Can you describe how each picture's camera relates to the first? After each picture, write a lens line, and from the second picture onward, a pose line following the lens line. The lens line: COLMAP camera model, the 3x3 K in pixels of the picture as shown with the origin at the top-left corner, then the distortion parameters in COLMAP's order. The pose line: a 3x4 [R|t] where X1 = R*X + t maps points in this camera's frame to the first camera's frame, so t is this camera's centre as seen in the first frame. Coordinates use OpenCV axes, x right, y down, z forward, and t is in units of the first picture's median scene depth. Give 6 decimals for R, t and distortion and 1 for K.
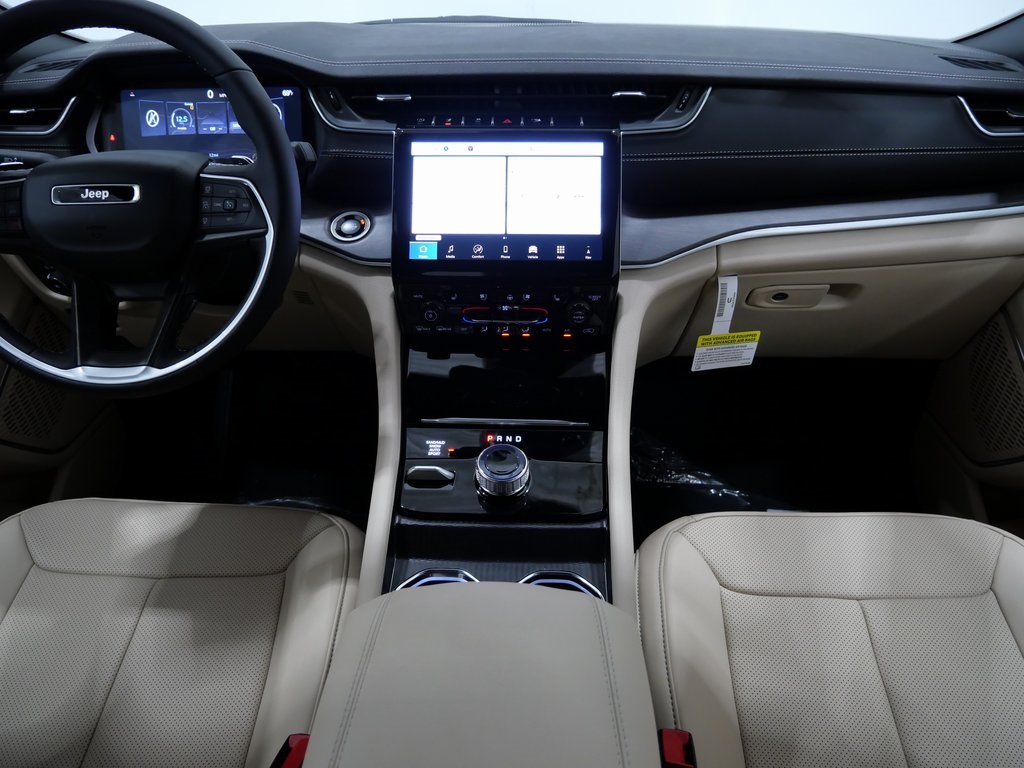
lens RADIAL K [[726.6, 0, 512.0], [0, 726.6, 384.0], [0, 0, 1]] dist [-0.053682, -0.001298]
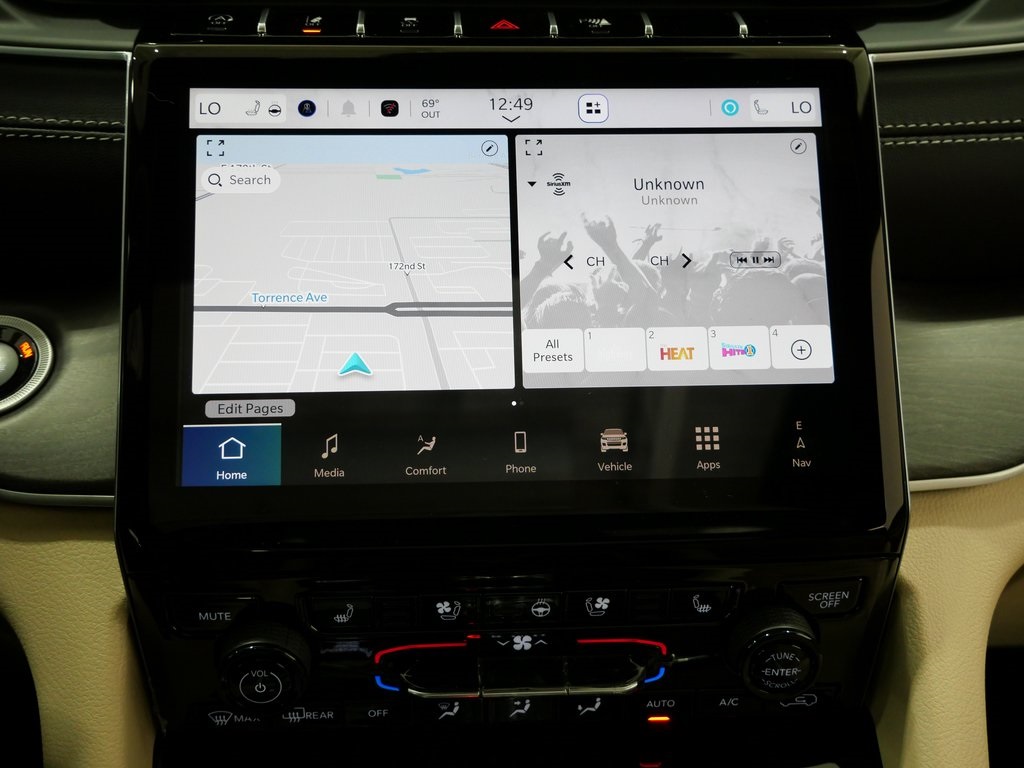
lens RADIAL K [[1143.0, 0, 512.0], [0, 1143.0, 384.0], [0, 0, 1]] dist [0.019712, 0.009757]
pose [[0.994920, -0.023688, 0.097845, -0.056119], [0.036250, 0.991023, -0.128682, -0.148990], [-0.093918, 0.131575, 0.986847, 0.540513]]
